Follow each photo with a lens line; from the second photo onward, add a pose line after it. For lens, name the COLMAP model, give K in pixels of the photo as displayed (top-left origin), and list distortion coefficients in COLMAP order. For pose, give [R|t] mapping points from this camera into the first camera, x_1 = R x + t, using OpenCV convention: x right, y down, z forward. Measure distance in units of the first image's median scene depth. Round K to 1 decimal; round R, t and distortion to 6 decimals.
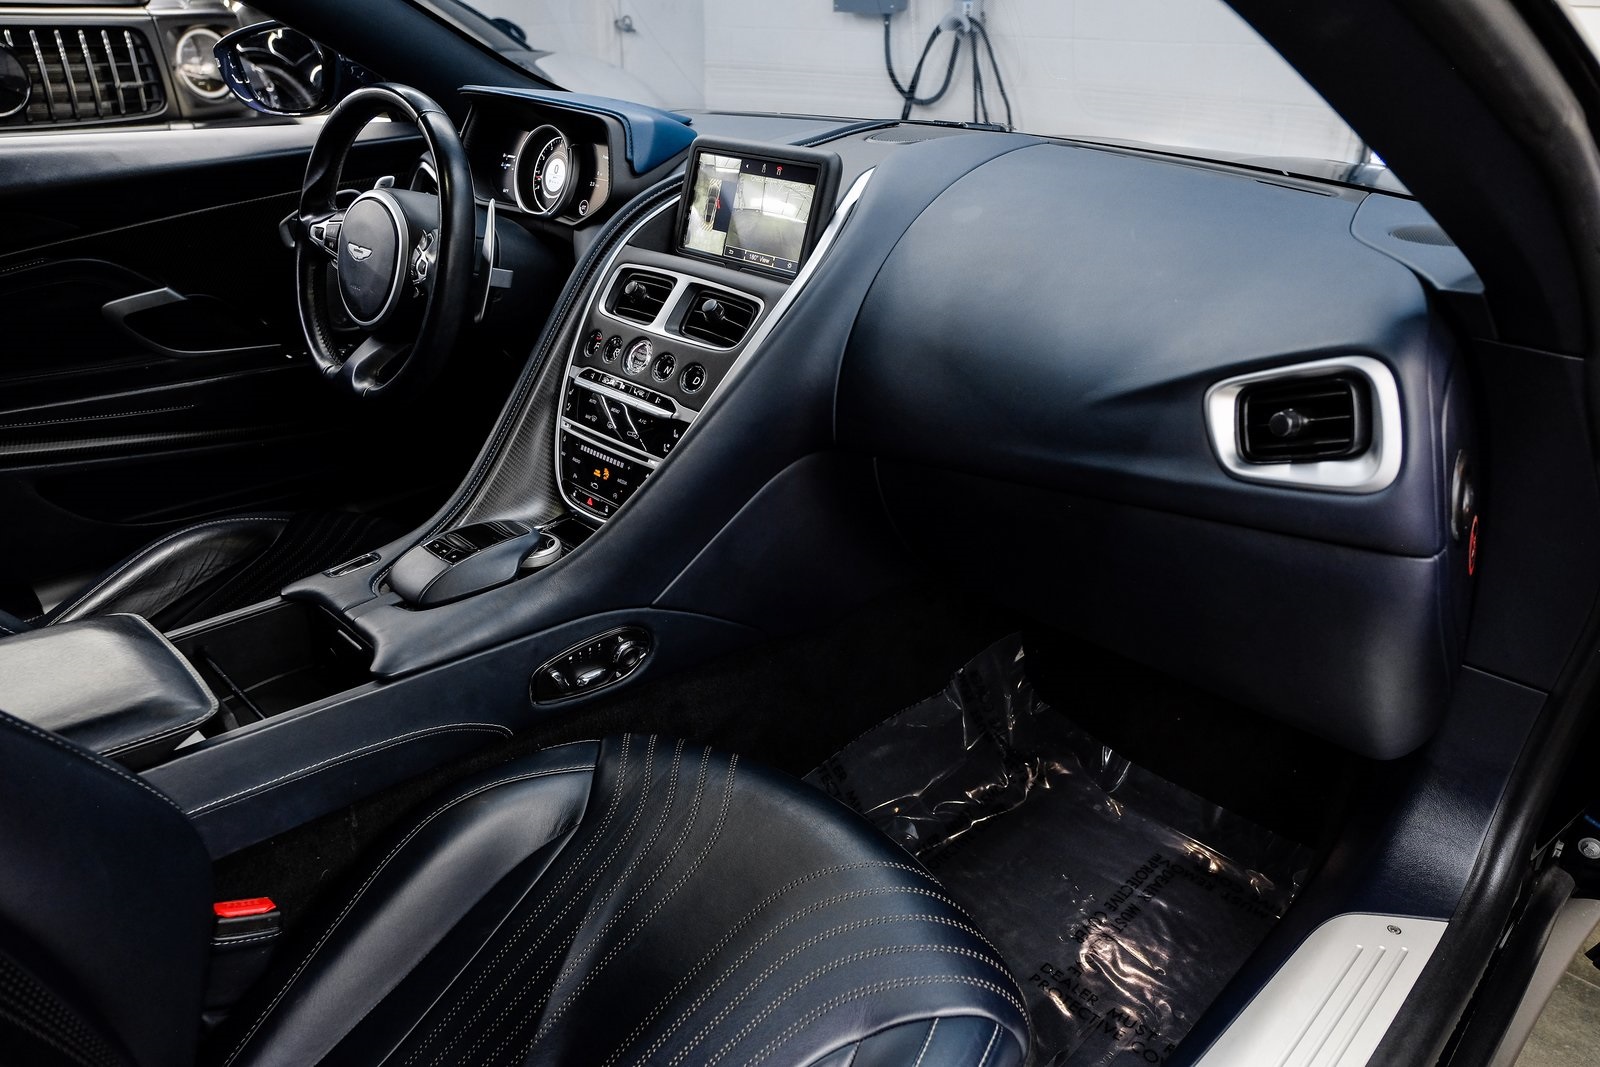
lens RADIAL K [[1093.9, 0, 808.3], [0, 1093.9, 545.6], [0, 0, 1]] dist [-0.020360, 0.015791]
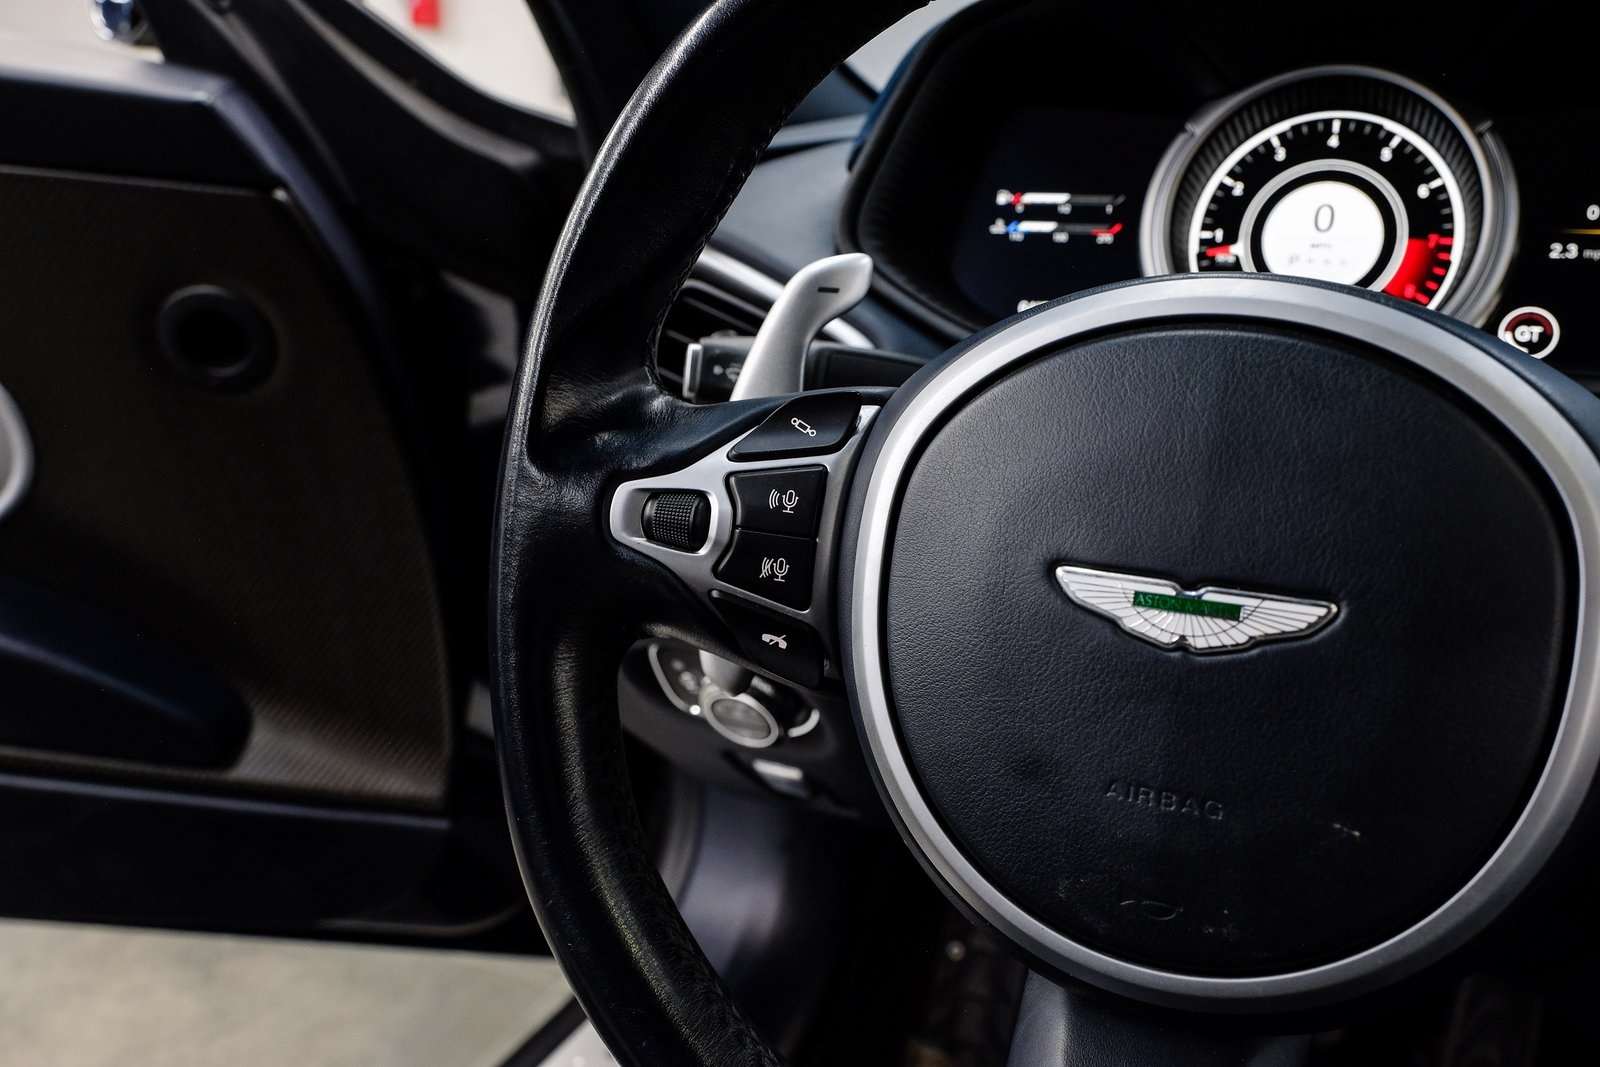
lens RADIAL K [[1299.2, 0, 811.7], [0, 1299.2, 539.2], [0, 0, 1]] dist [-0.012299, -0.005280]
pose [[0.941580, -0.108692, 0.318769, -0.532413], [0.161031, 0.976584, -0.142664, -0.258193], [-0.295799, 0.185661, 0.937034, 0.808669]]
